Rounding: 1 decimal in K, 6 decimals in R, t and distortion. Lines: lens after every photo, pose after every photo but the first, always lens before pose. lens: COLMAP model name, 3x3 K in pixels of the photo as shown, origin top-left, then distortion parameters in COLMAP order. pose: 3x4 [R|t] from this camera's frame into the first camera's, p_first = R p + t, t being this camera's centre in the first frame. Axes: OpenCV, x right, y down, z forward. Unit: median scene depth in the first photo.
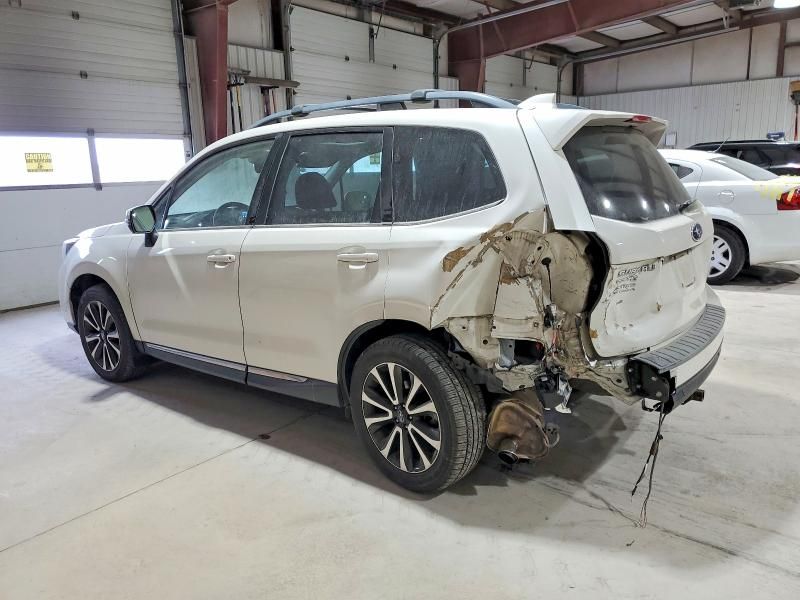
lens RADIAL K [[628.5, 0, 400.0], [0, 628.5, 300.0], [0, 0, 1]] dist [0.010228, 0.003309]
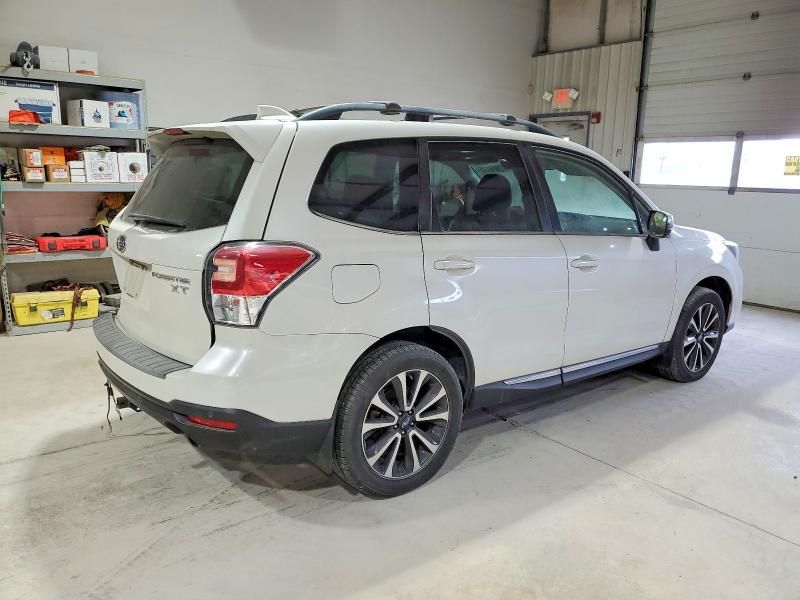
lens RADIAL K [[628.5, 0, 400.0], [0, 628.5, 300.0], [0, 0, 1]] dist [0.010228, 0.003309]
pose [[-0.234492, 0.219721, -0.946962, 0.646219], [-0.216618, 0.937819, 0.271240, -0.186746], [0.947676, 0.268733, -0.172315, 0.774971]]
